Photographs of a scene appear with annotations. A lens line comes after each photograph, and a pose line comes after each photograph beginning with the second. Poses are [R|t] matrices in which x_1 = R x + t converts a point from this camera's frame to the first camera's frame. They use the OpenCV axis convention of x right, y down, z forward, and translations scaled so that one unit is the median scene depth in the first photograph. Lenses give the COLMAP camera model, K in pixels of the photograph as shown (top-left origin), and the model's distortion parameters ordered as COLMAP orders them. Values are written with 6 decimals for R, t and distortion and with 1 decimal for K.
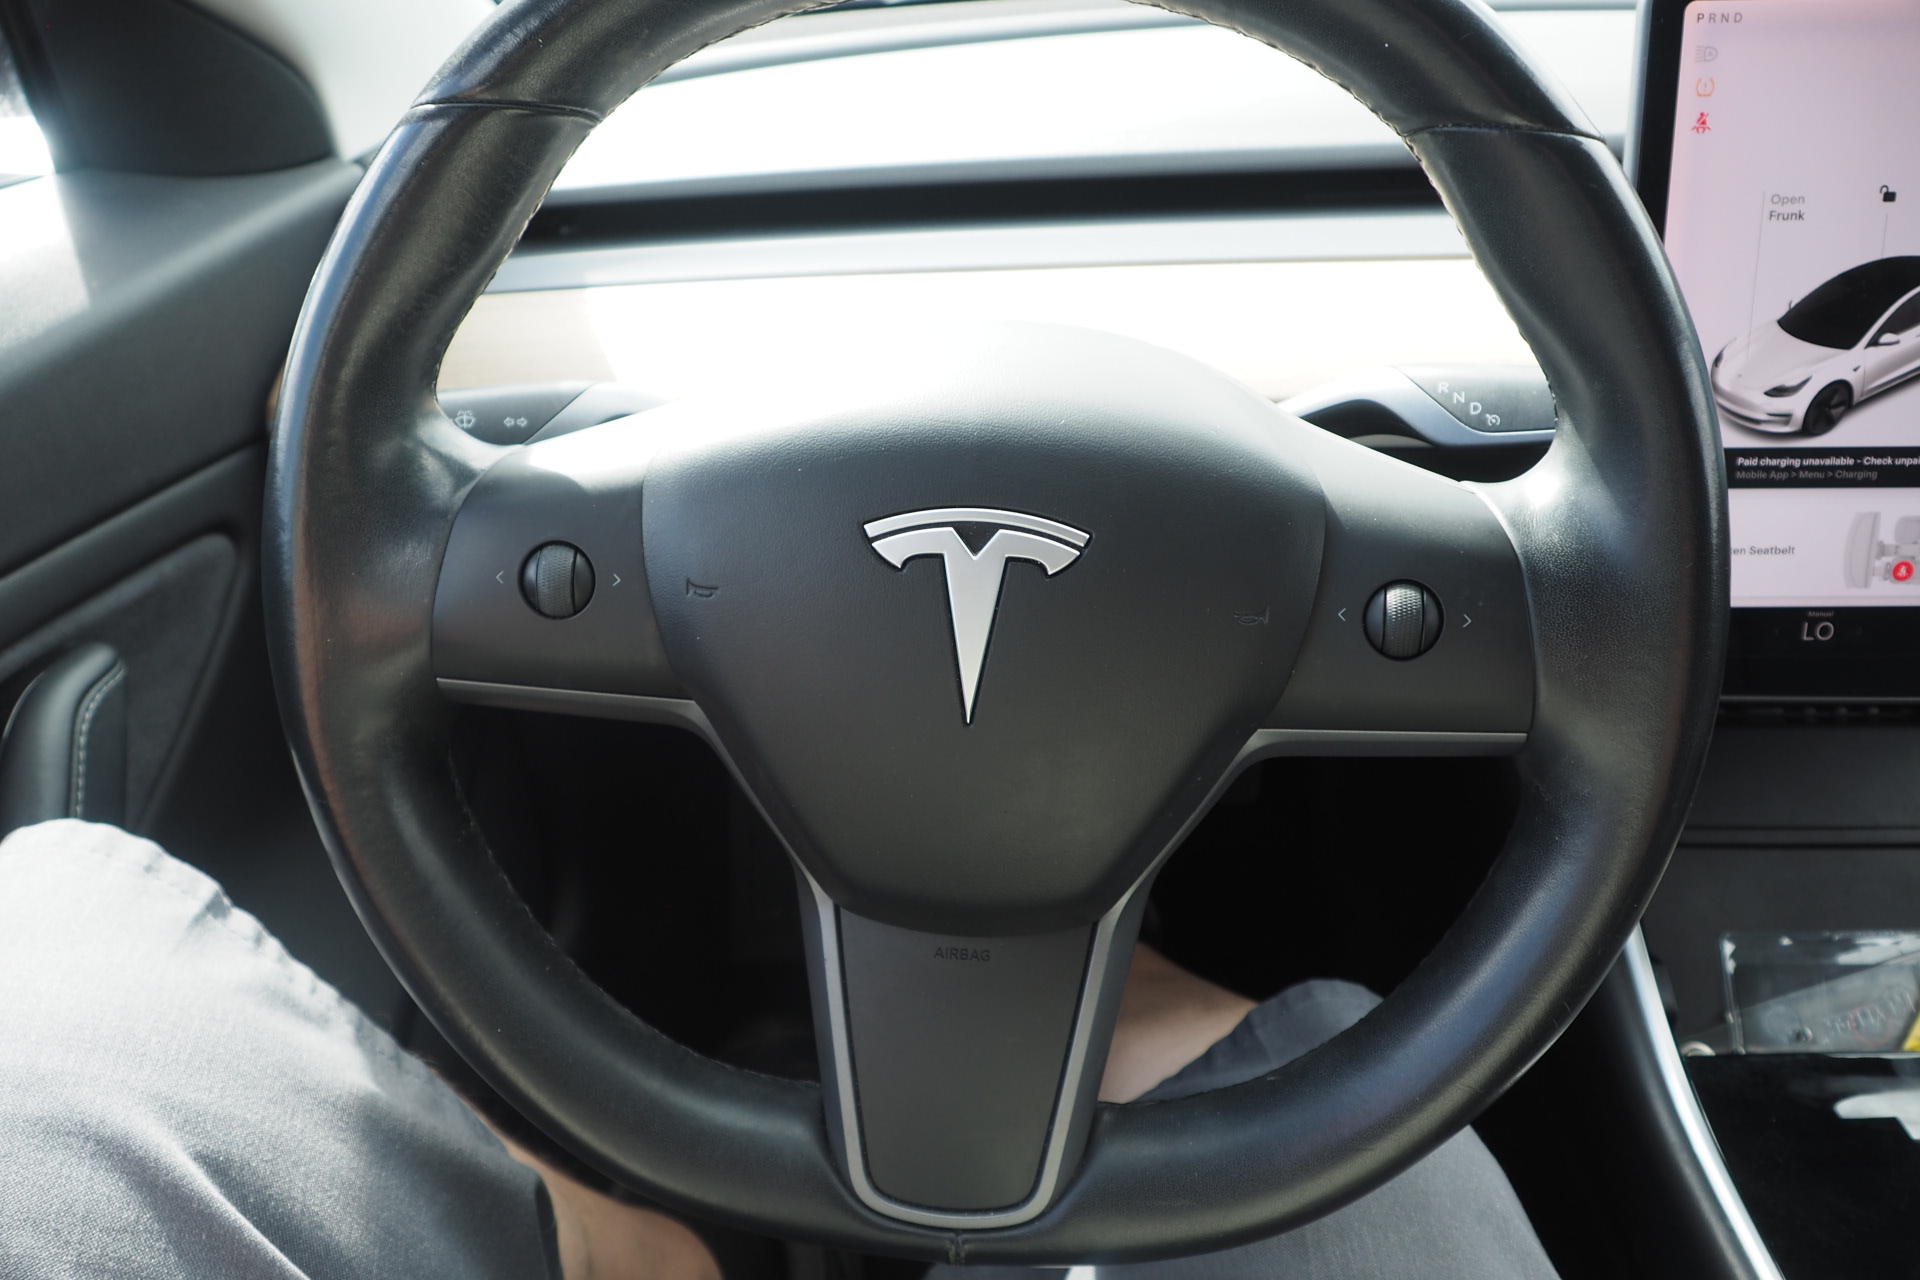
lens RADIAL K [[1366.1, 0, 994.5], [0, 1366.1, 636.7], [0, 0, 1]] dist [-0.031063, -0.001313]
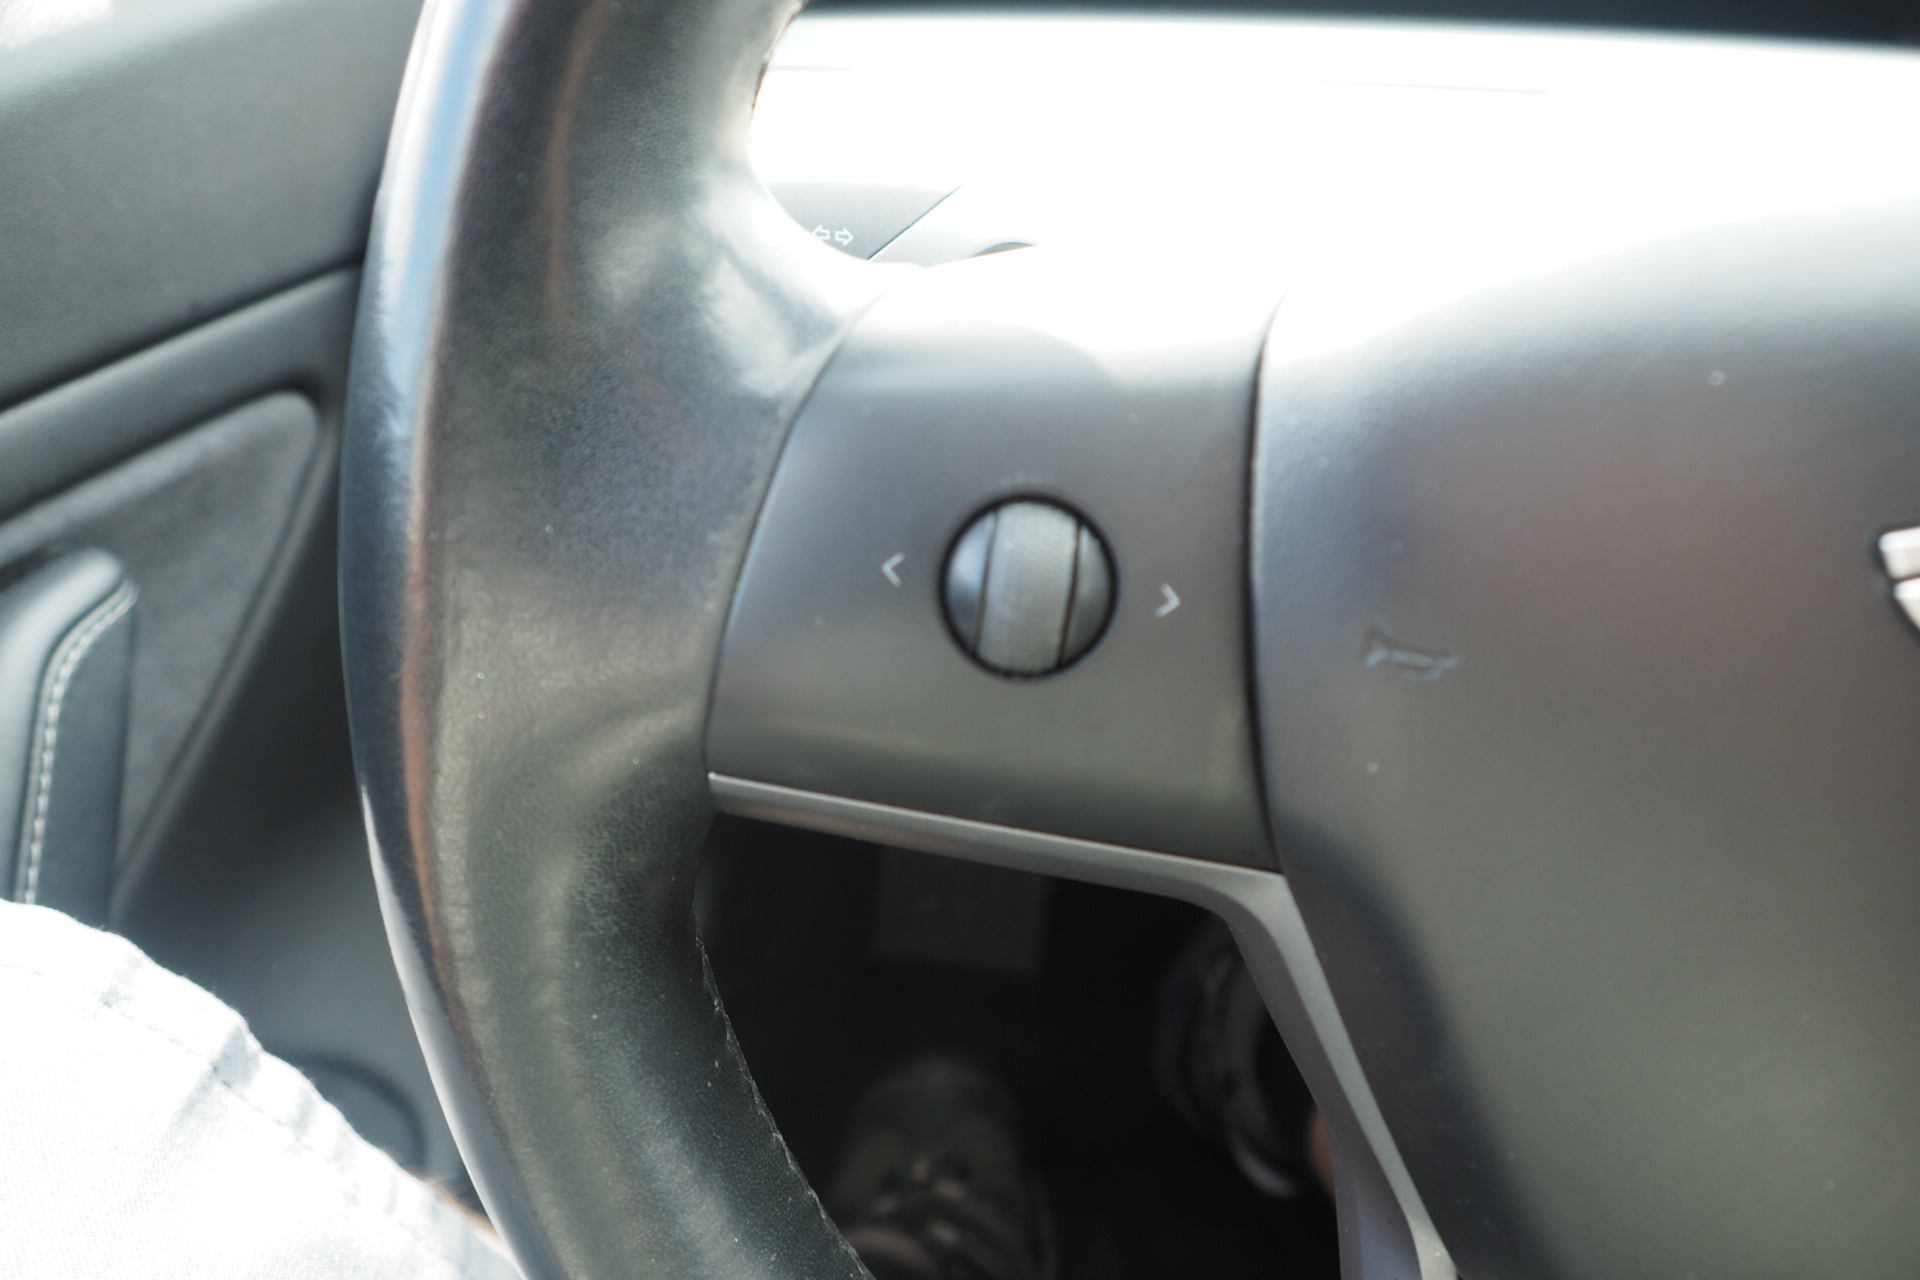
lens RADIAL K [[1375.4, 0, 960.0], [0, 1375.4, 640.0], [0, 0, 1]] dist [-0.017076, -0.000209]
pose [[0.992702, 0.095230, -0.073993, -0.235062], [-0.090226, 0.993579, 0.068257, -0.040063], [0.080018, -0.061083, 0.994920, 0.440318]]
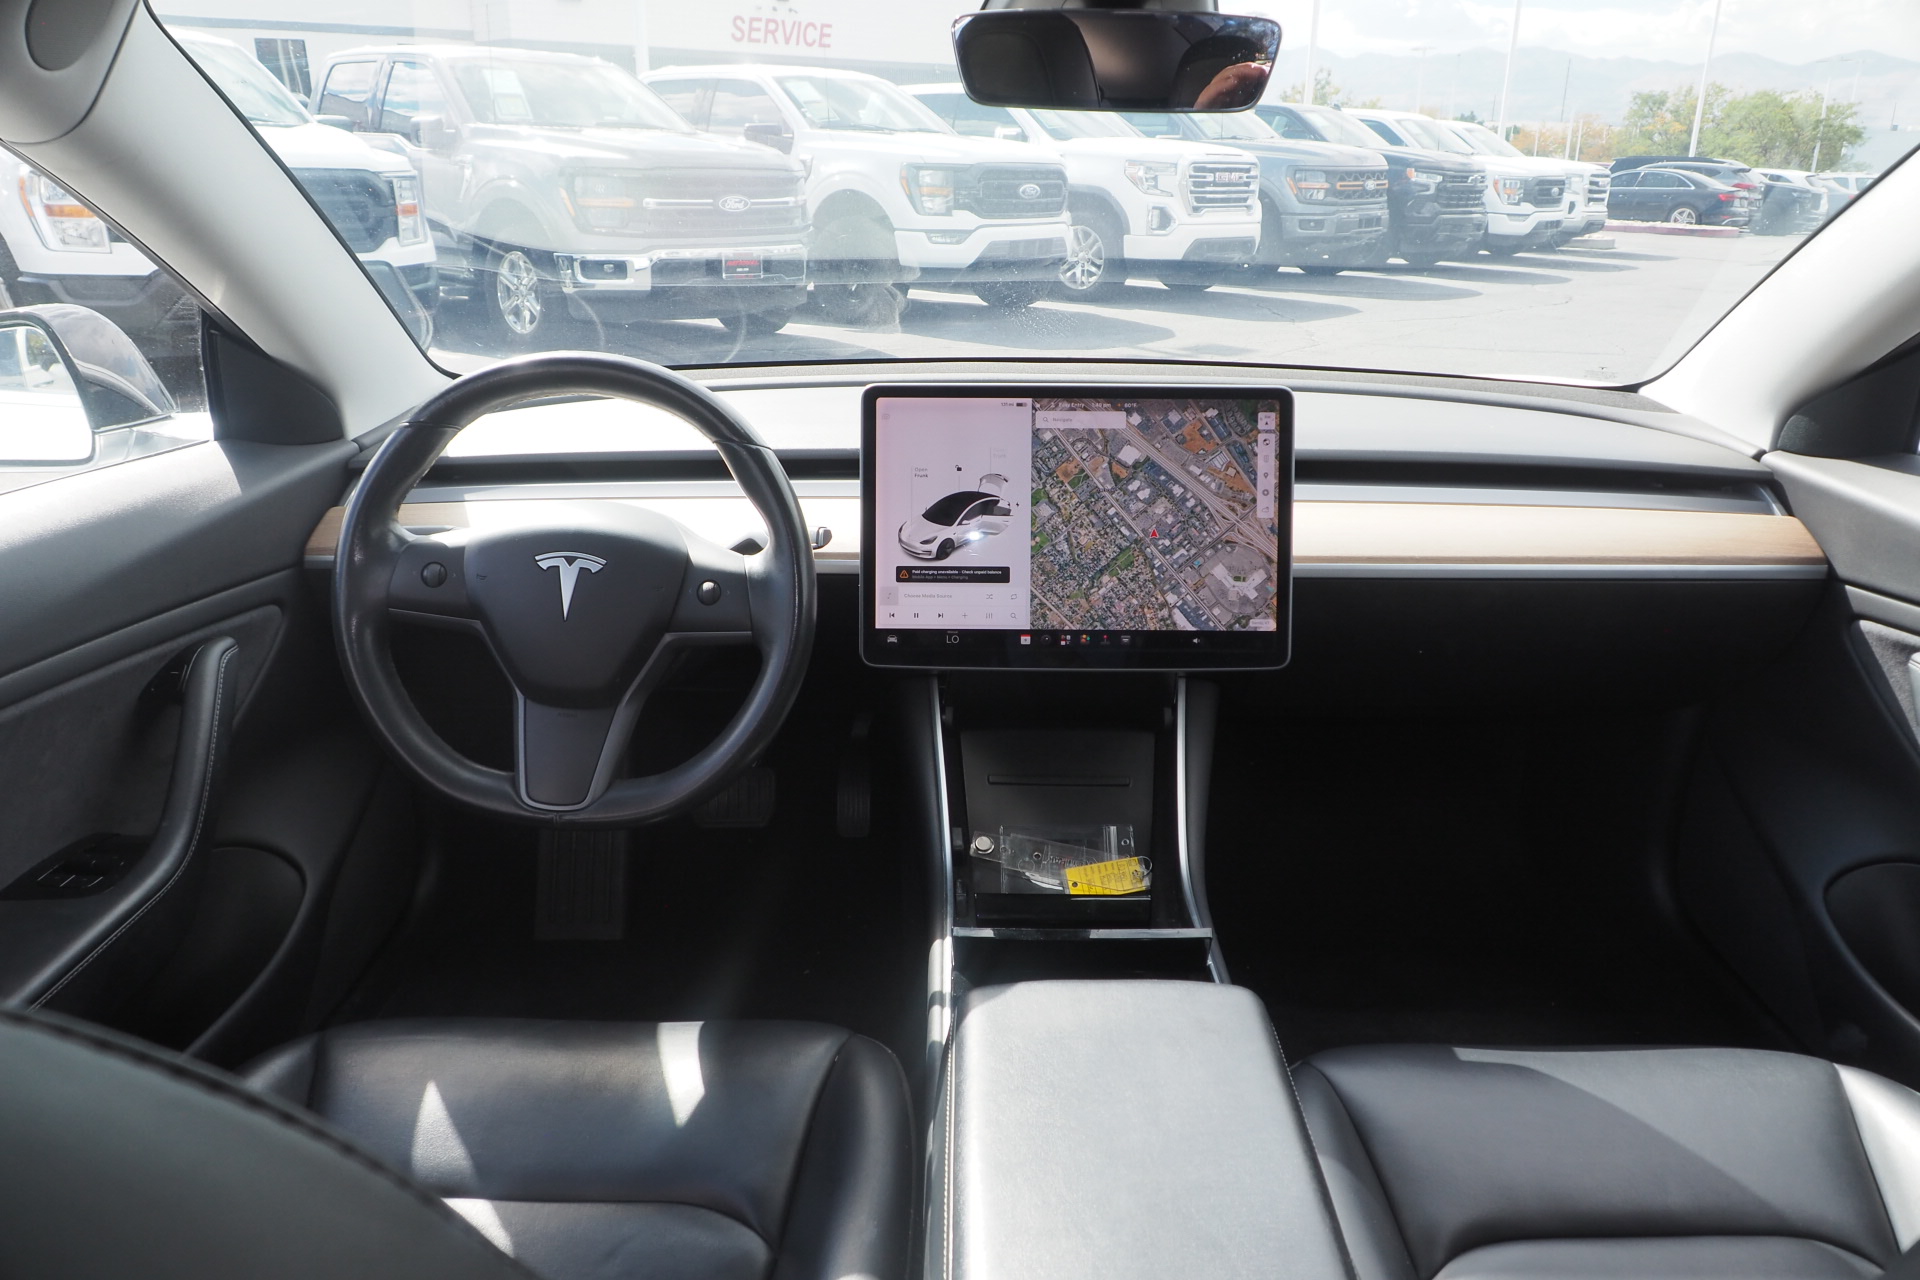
lens RADIAL K [[1375.4, 0, 960.0], [0, 1375.4, 640.0], [0, 0, 1]] dist [-0.017076, -0.000209]
pose [[0.998730, 0.023145, 0.044742, 0.540640], [-0.013516, 0.978750, -0.204613, 0.537127], [-0.048527, 0.203749, 0.977820, -1.525318]]
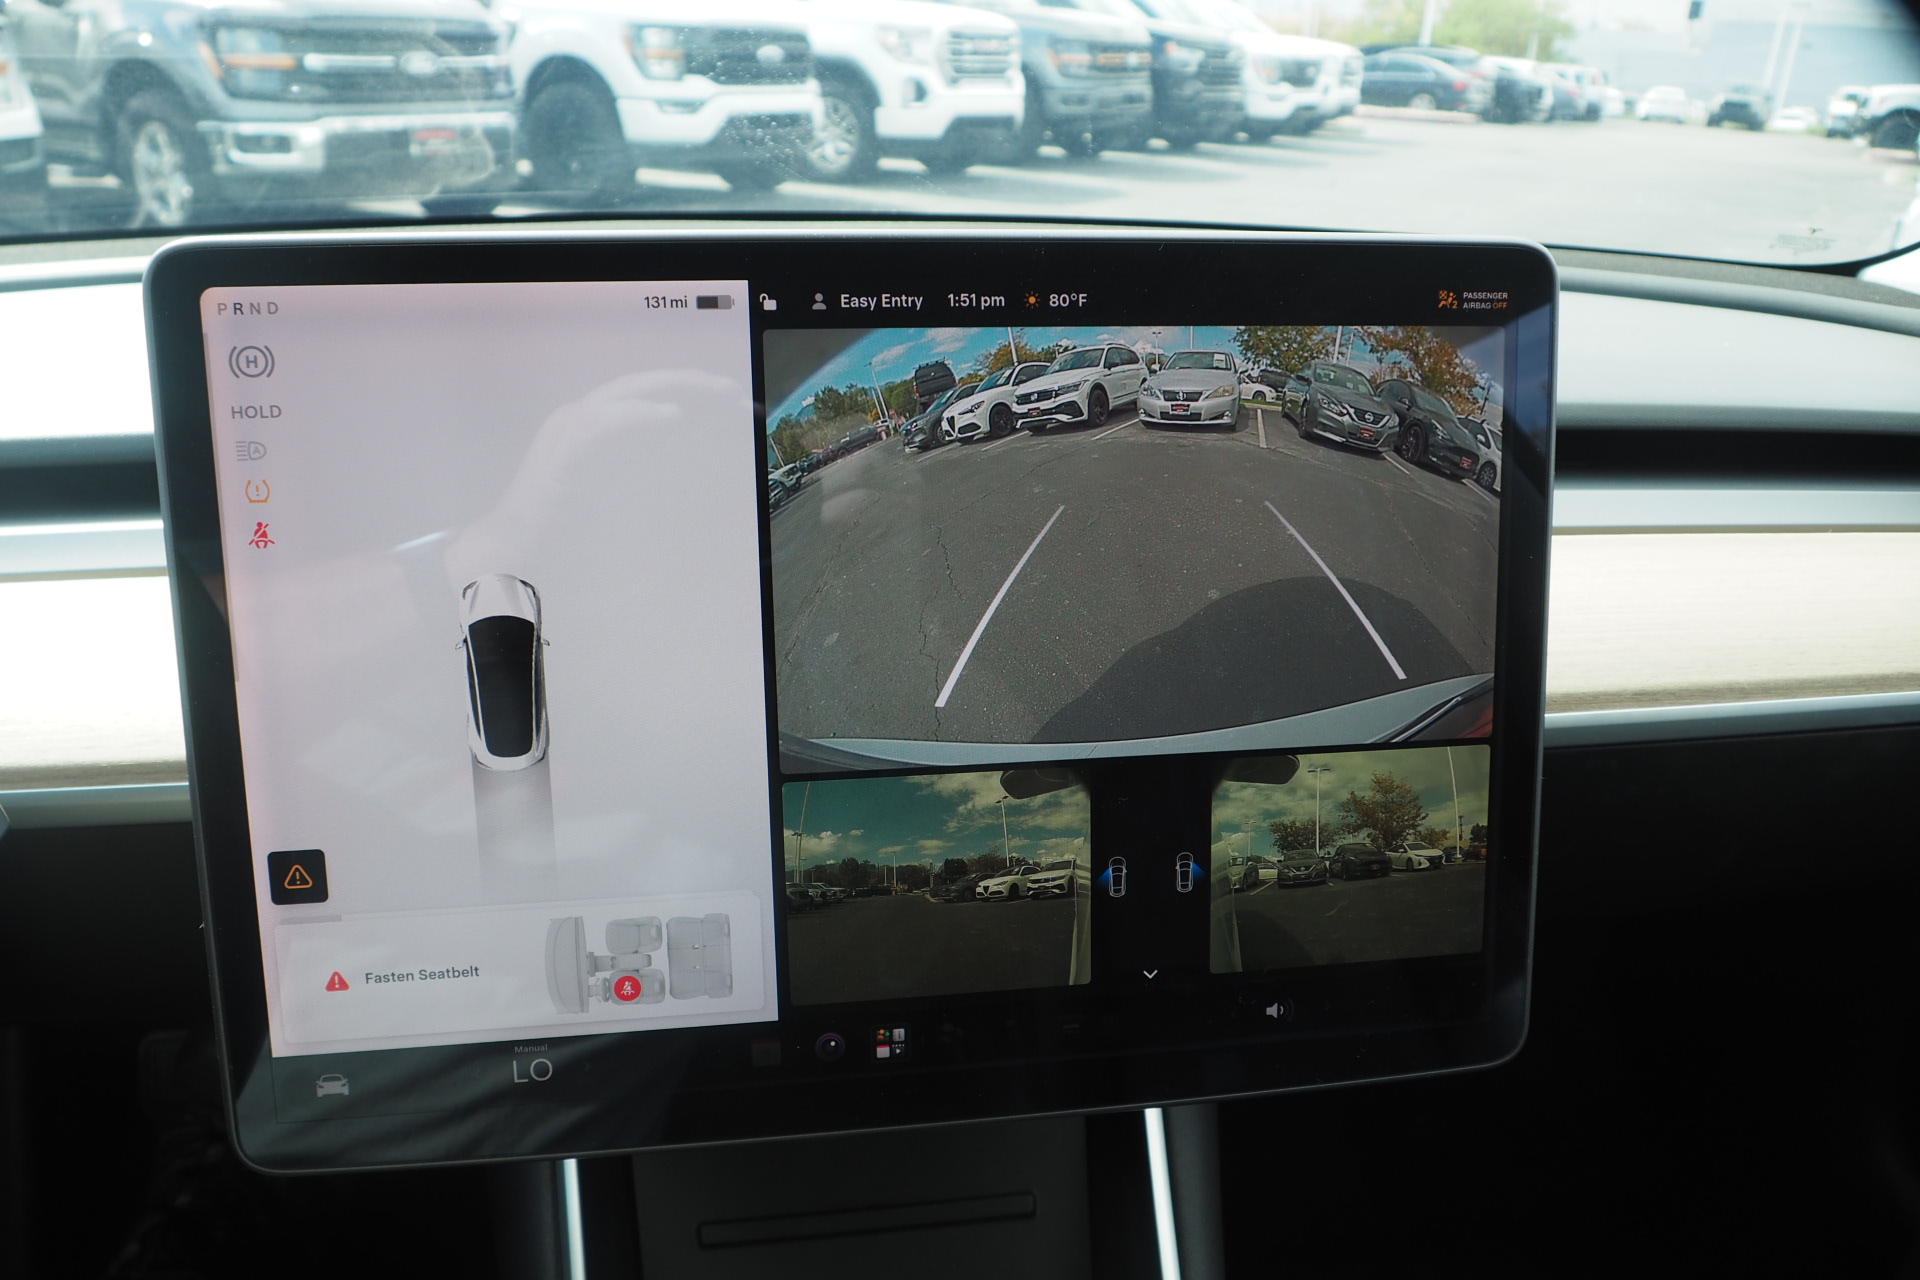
lens RADIAL K [[1388.1, 0, 936.0], [0, 1388.1, 676.7], [0, 0, 1]] dist [-0.048512, -0.000416]
pose [[0.980501, -0.031491, 0.193975, 0.732552], [0.052601, 0.993116, -0.104659, -0.140685], [-0.189344, 0.112821, 0.975408, 0.175293]]
